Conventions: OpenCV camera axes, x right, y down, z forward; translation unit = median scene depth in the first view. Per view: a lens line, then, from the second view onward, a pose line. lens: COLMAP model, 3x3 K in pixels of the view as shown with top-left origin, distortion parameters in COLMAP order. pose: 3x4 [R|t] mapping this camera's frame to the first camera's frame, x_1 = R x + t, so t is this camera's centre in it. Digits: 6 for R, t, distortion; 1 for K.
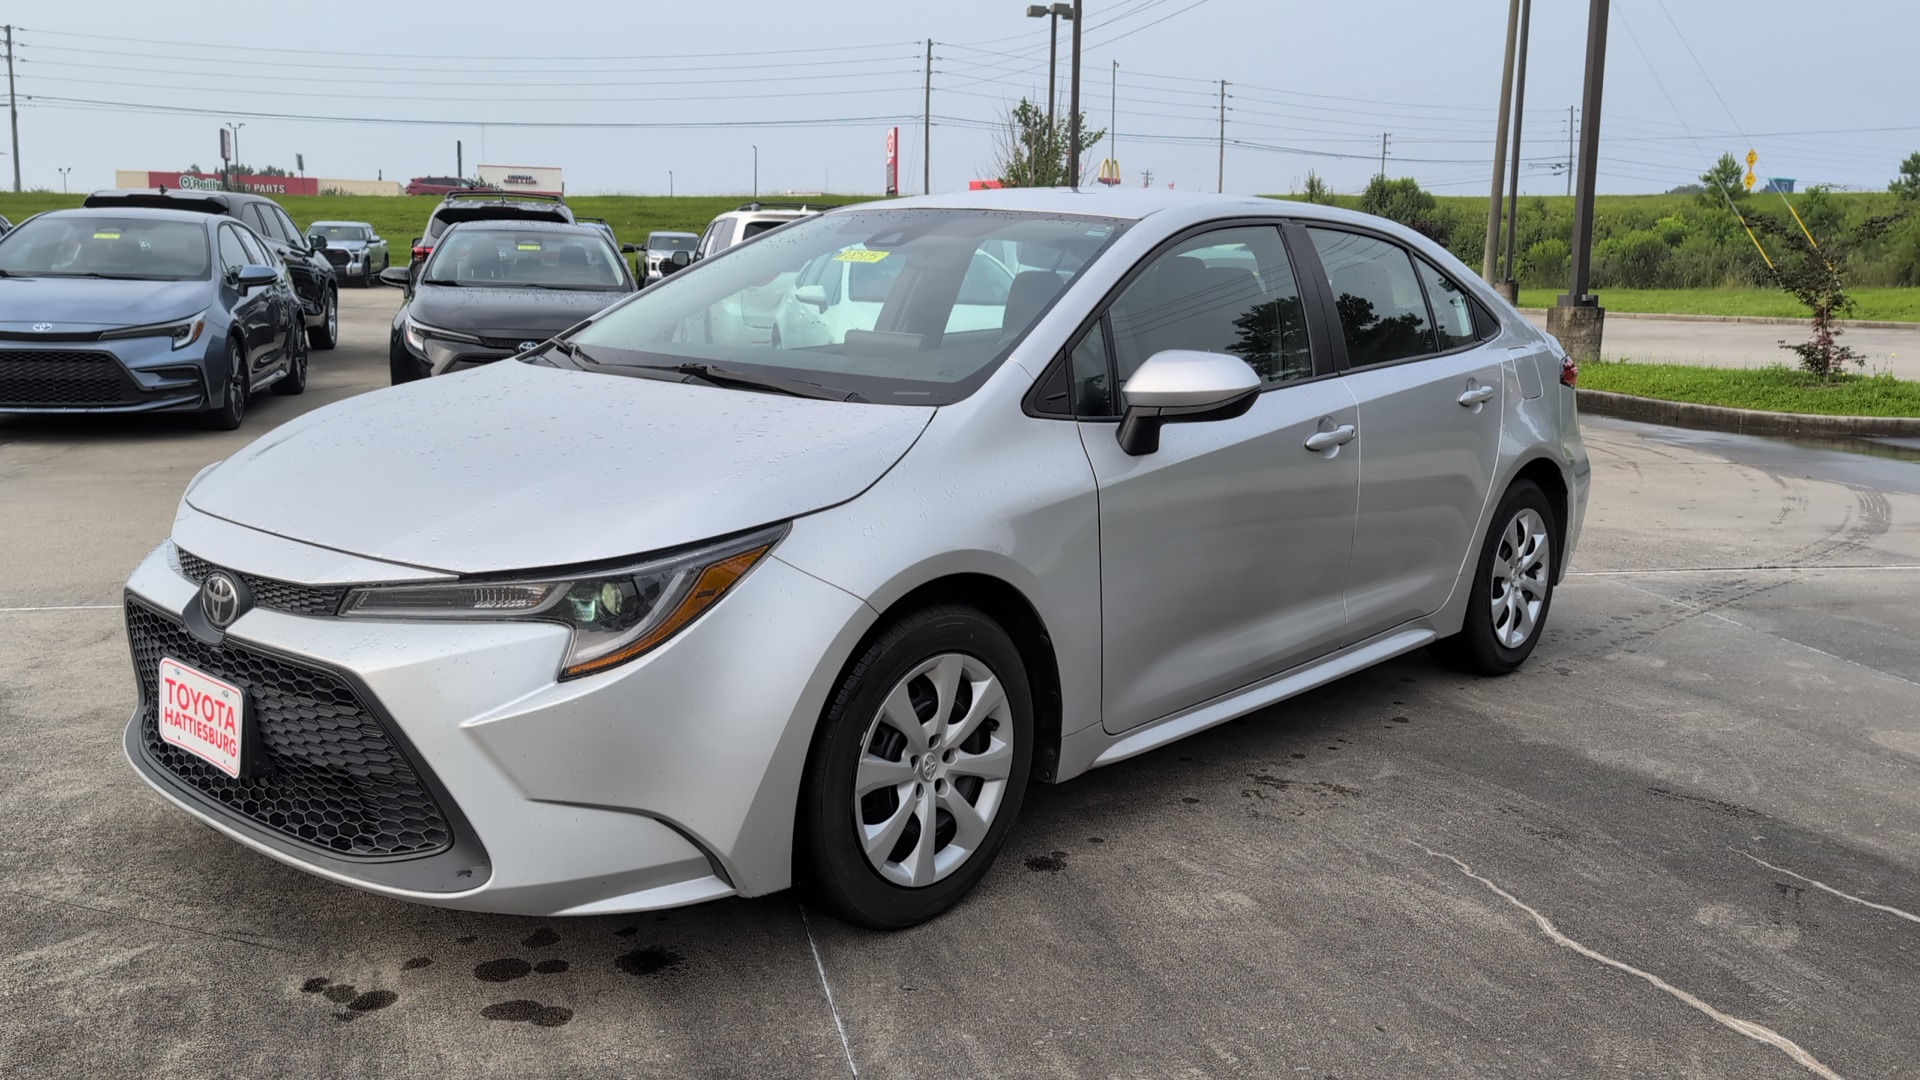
lens RADIAL K [[1649.8, 0, 959.9], [0, 1649.8, 482.2], [0, 0, 1]] dist [0.069249, -0.101773]
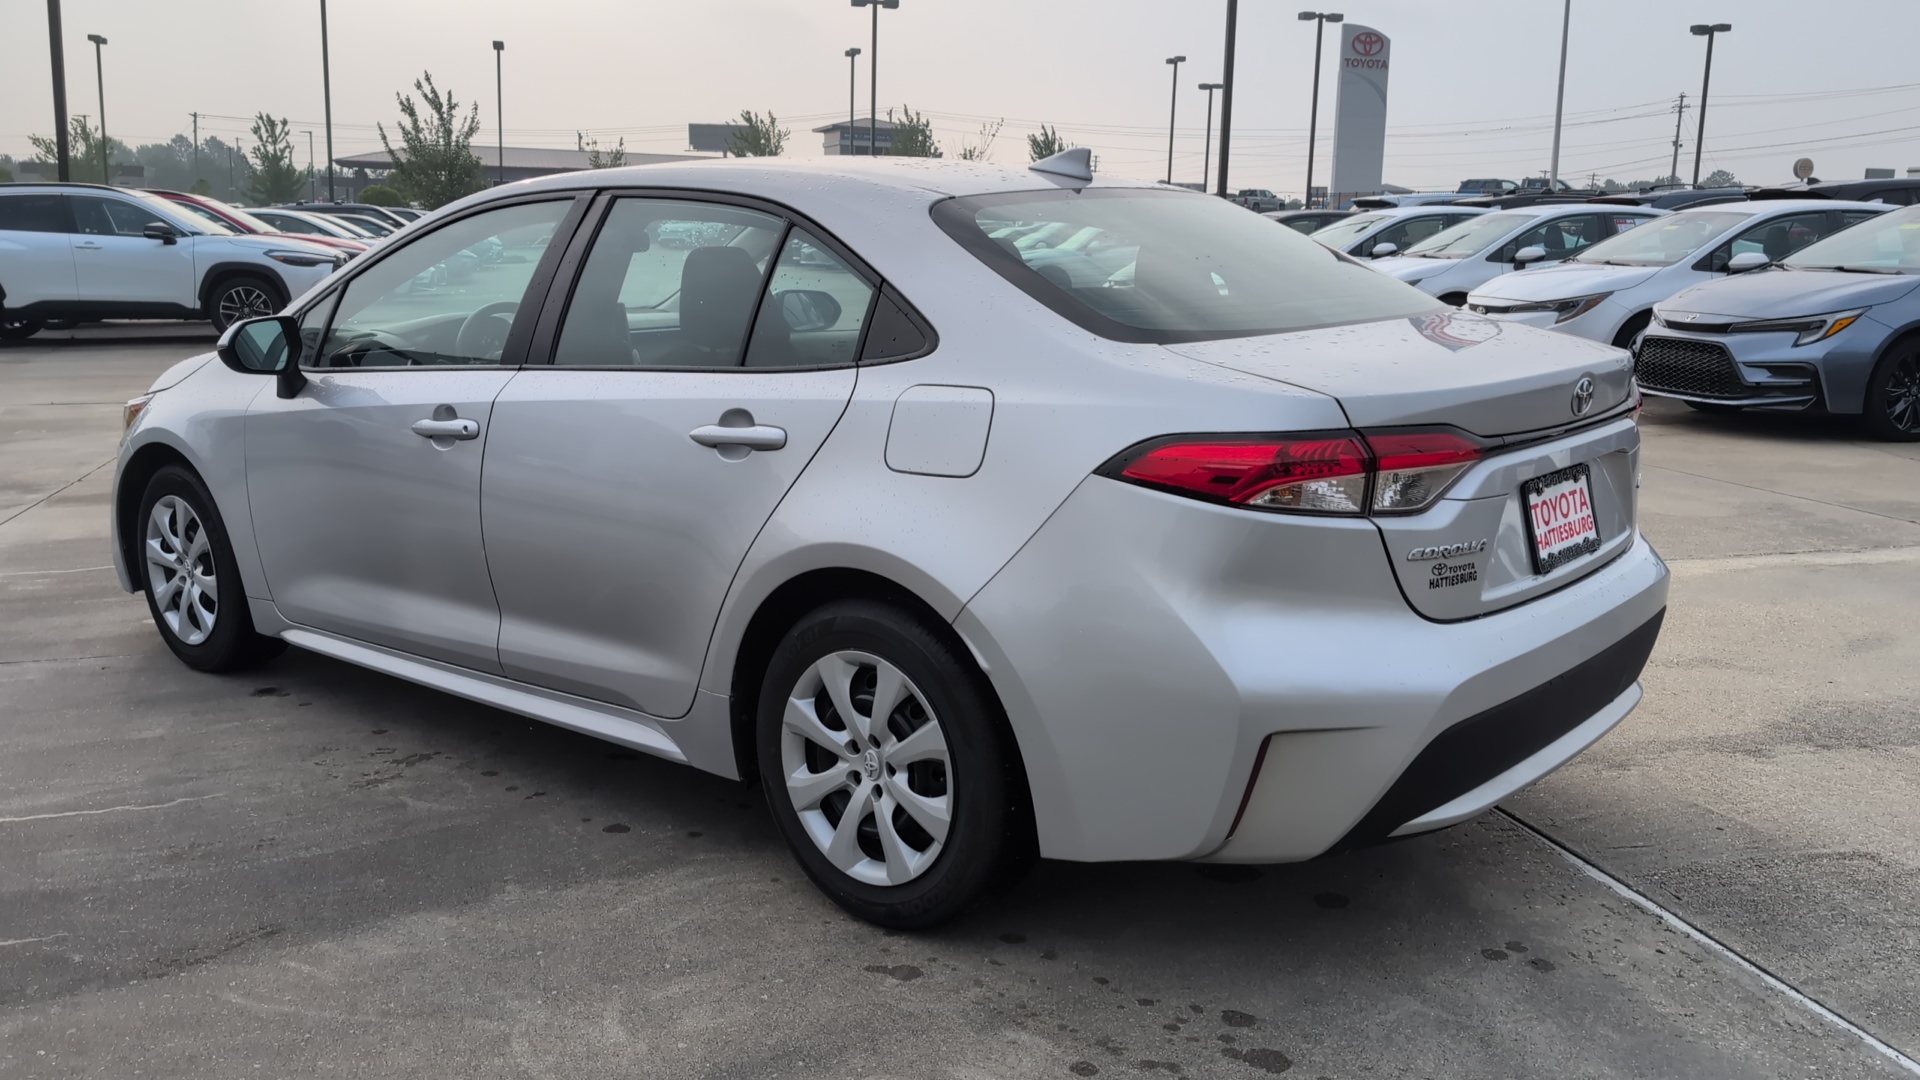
lens RADIAL K [[1625.4, 0, 960.0], [0, 1625.4, 540.0], [0, 0, 1]] dist [0.079940, -0.144560]
pose [[-0.002644, 0.167473, -0.985873, 1.153036], [-0.133108, 0.977045, 0.166330, -0.158310], [0.991098, 0.131667, 0.019708, 1.304767]]
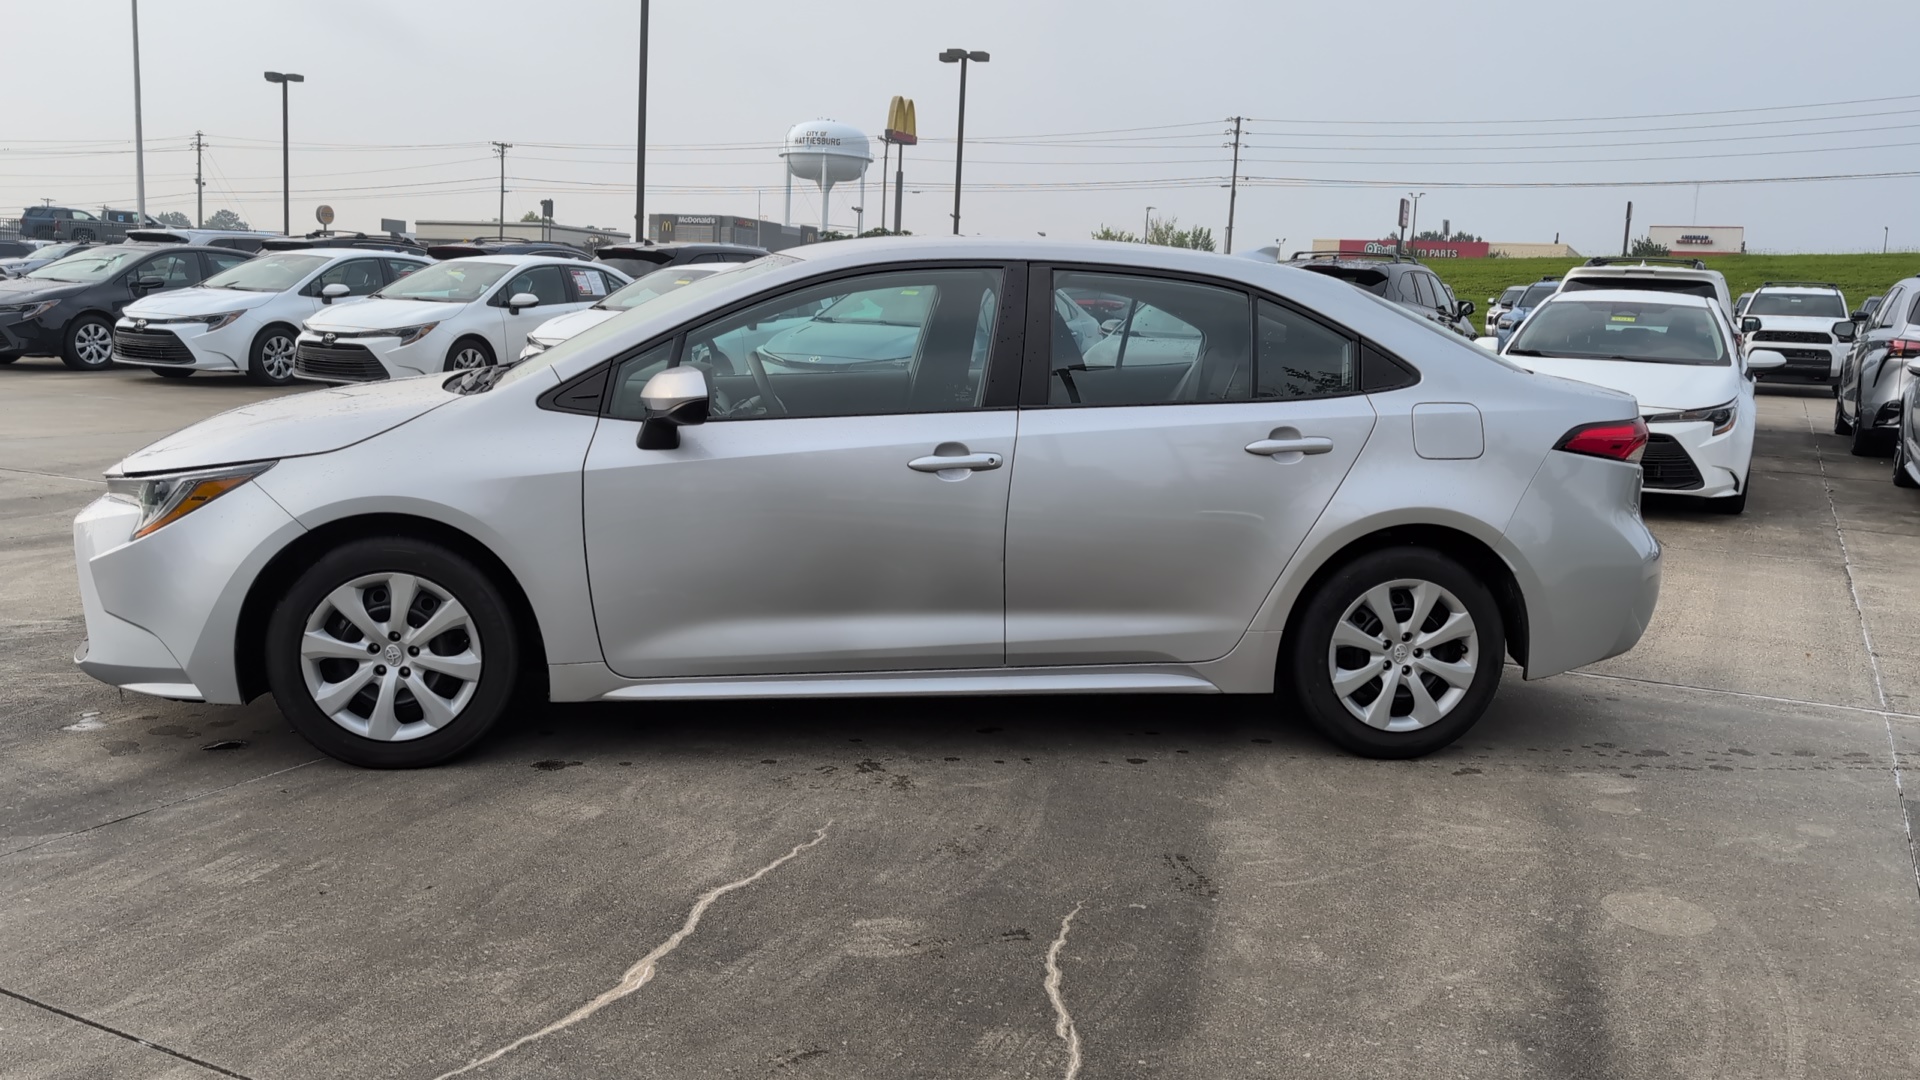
lens RADIAL K [[1625.4, 0, 960.0], [0, 1625.4, 540.0], [0, 0, 1]] dist [0.079940, -0.144560]
pose [[0.757780, 0.103075, -0.644318, 0.928162], [-0.104026, 0.993899, 0.036655, -0.015601], [0.644165, 0.039249, 0.763879, 0.207692]]
